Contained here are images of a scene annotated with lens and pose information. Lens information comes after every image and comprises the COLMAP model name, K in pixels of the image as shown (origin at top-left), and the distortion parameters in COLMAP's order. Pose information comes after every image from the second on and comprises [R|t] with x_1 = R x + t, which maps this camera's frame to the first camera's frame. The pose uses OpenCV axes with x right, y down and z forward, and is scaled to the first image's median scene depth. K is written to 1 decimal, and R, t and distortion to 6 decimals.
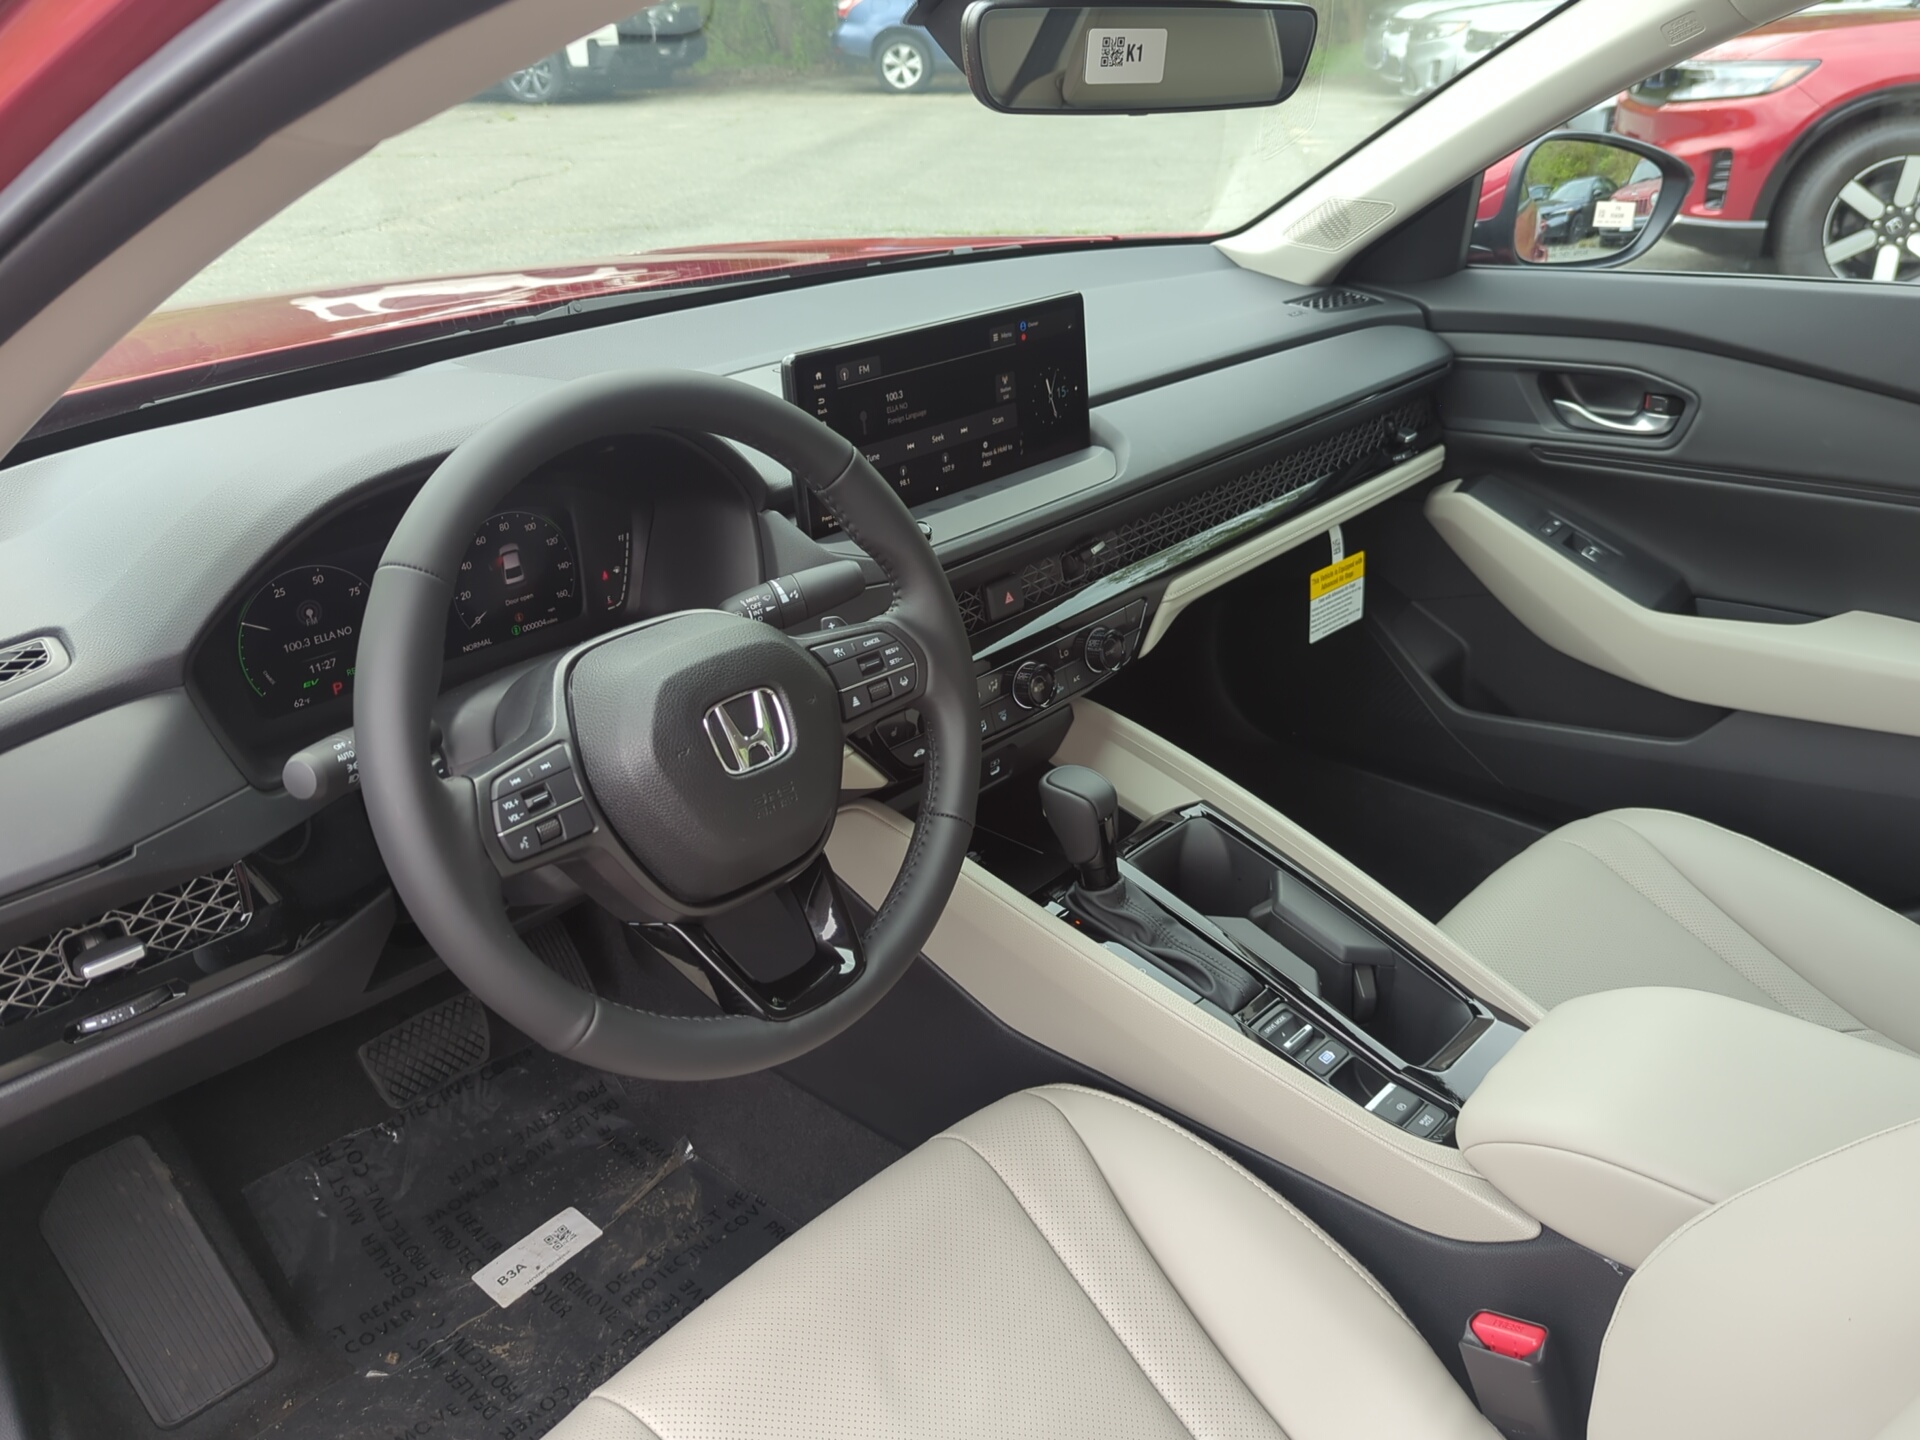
lens RADIAL K [[1551.7, 0, 978.9], [0, 1551.7, 697.5], [0, 0, 1]] dist [0.070341, -0.070830]
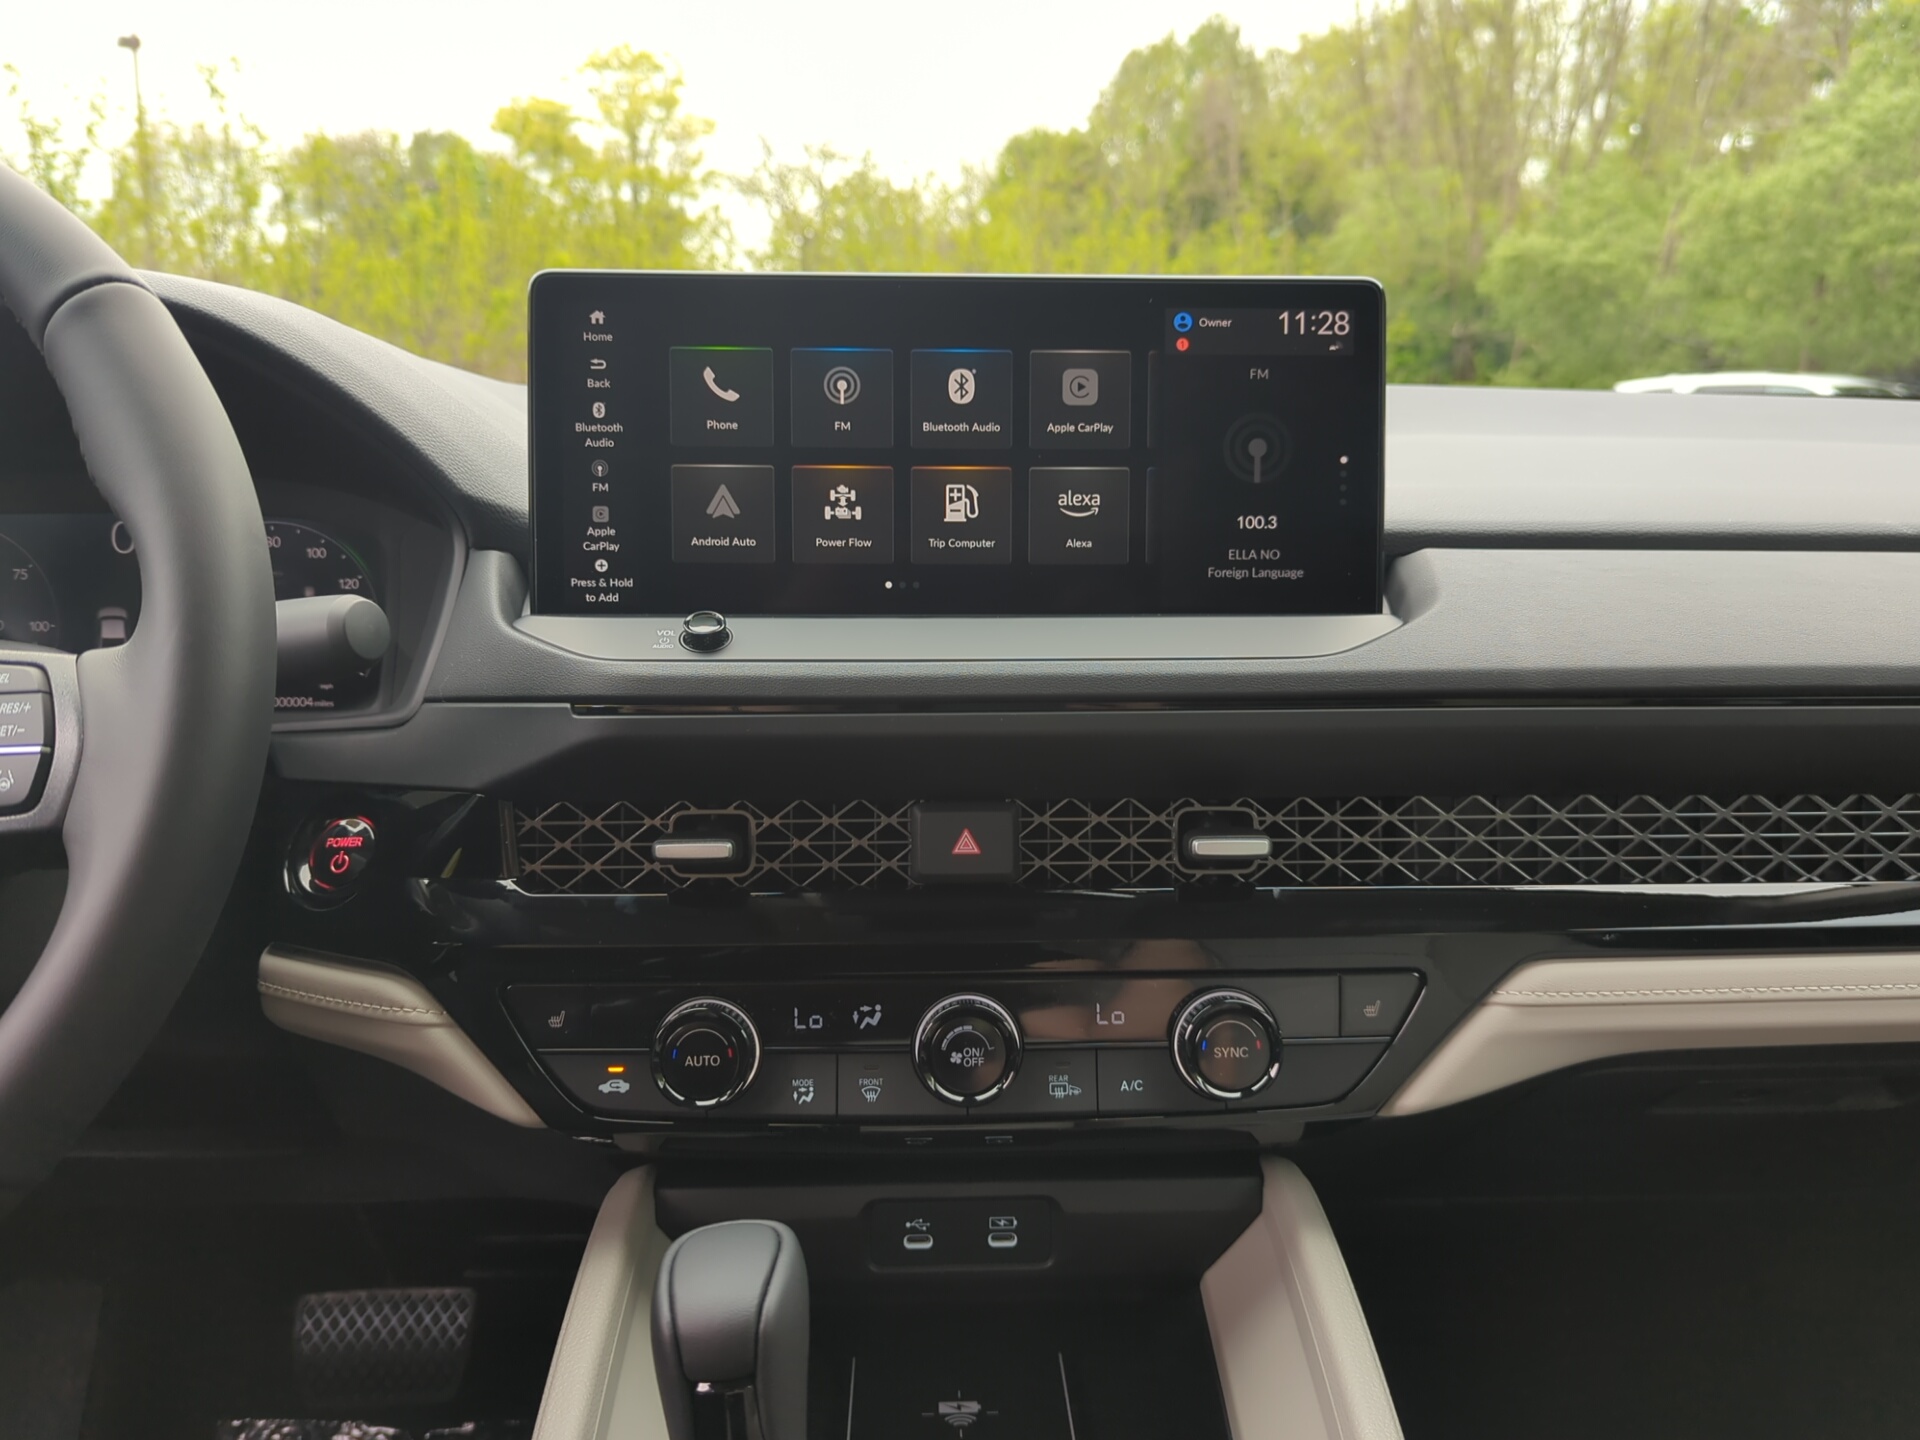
lens RADIAL K [[1561.0, 0, 981.6], [0, 1561.0, 684.4], [0, 0, 1]] dist [0.067300, -0.077287]
pose [[0.689630, 0.121148, -0.713956, 0.307474], [-0.309614, 0.940579, -0.139462, -0.040010], [0.654637, 0.317228, 0.686161, 0.585753]]
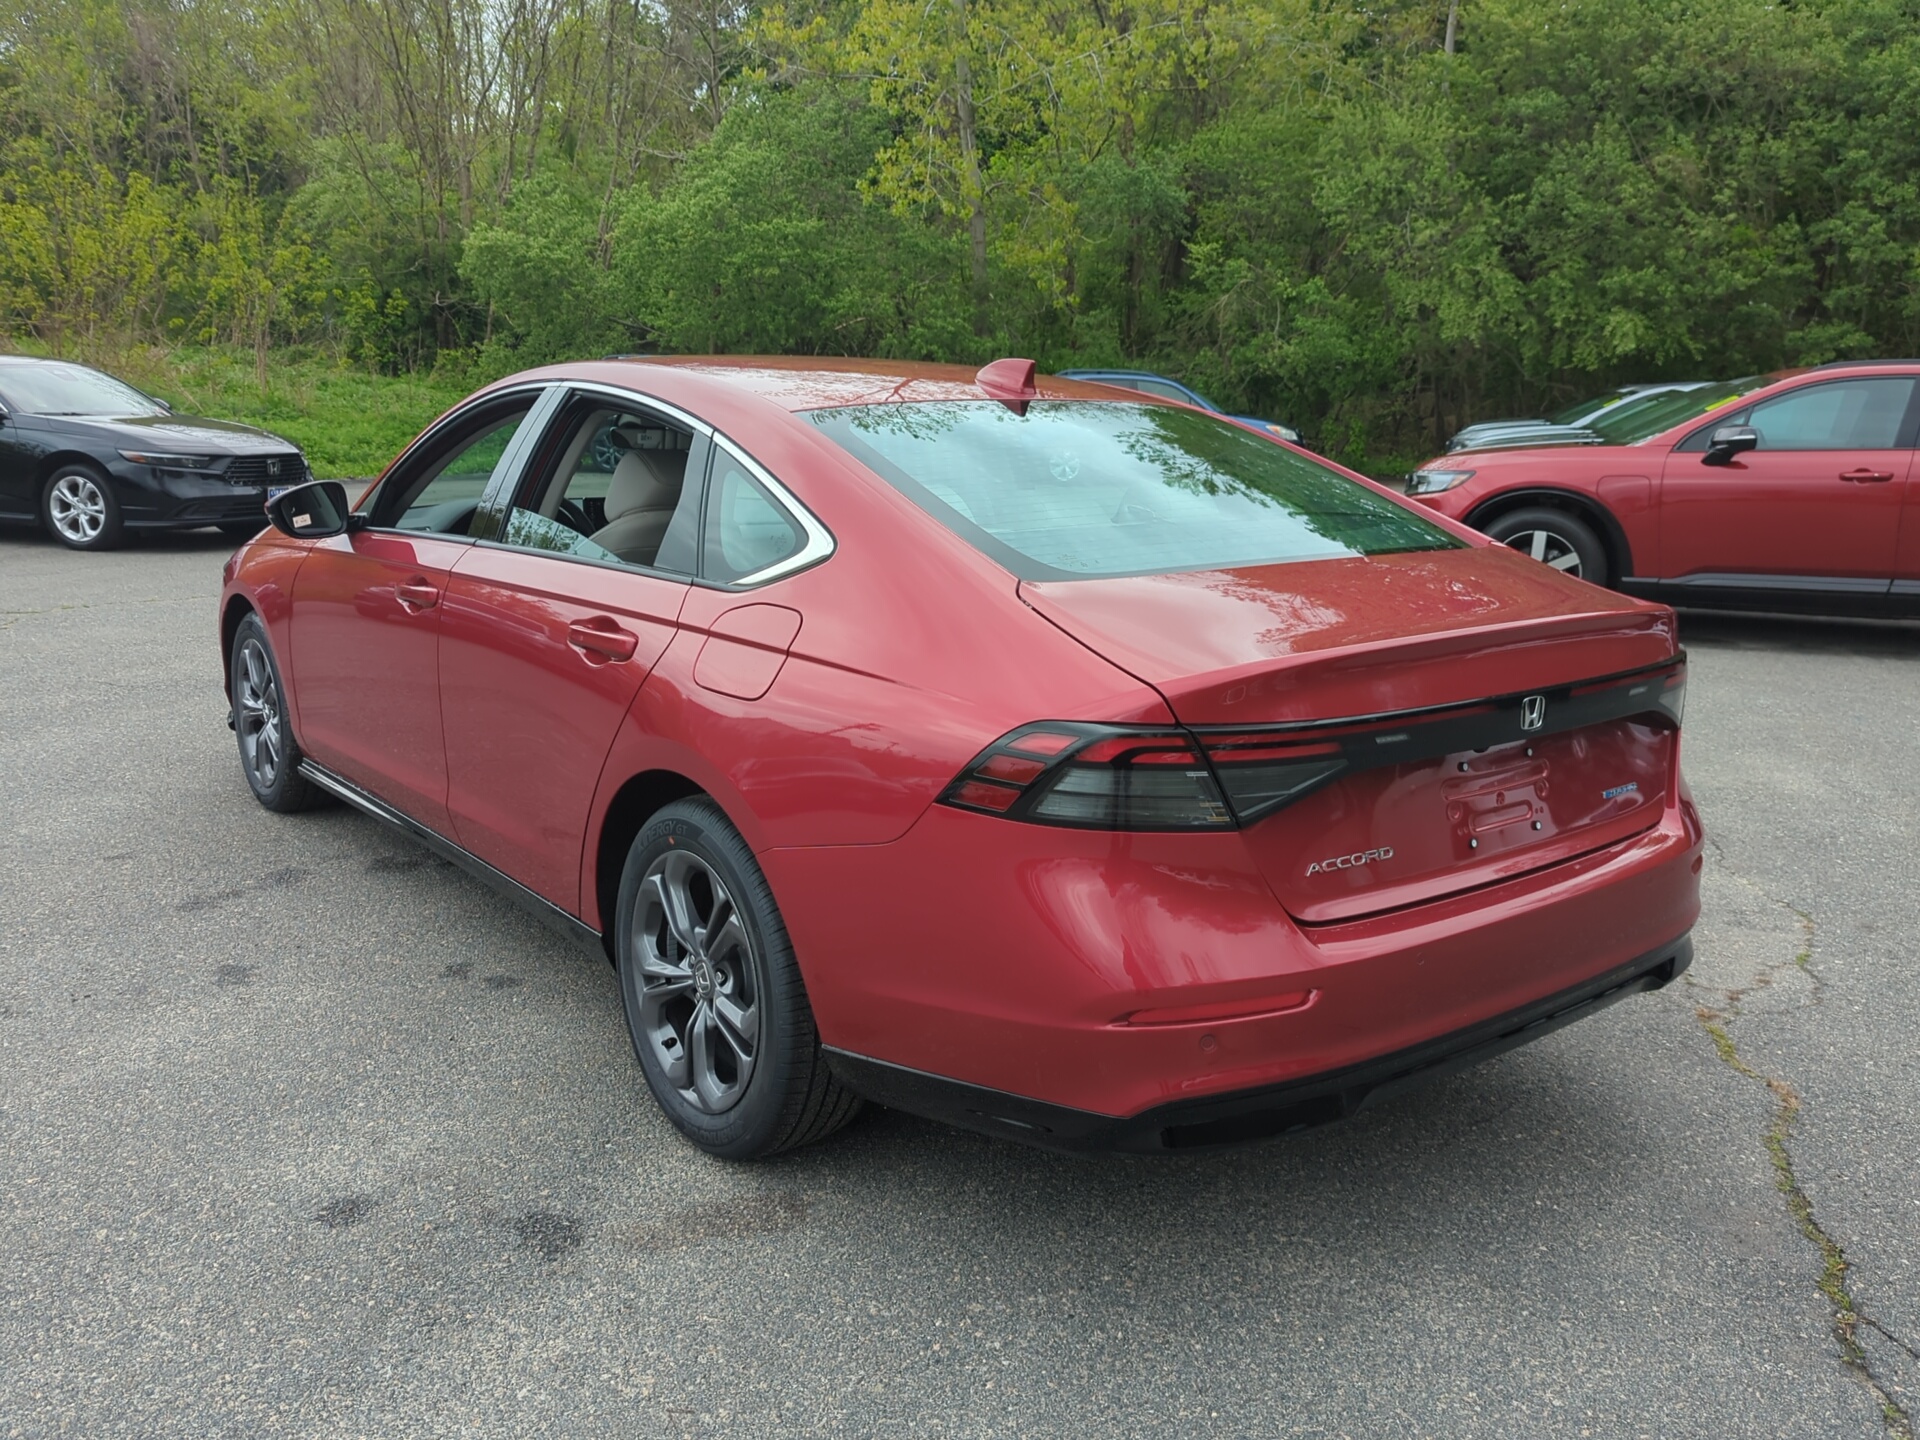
lens RADIAL K [[1551.7, 0, 978.9], [0, 1551.7, 697.5], [0, 0, 1]] dist [0.070341, -0.070830]
pose [[0.984962, 0.058627, -0.162518, 1.428586], [-0.094733, 0.969916, -0.224251, 1.011851], [0.144482, 0.236274, 0.960885, -2.494651]]
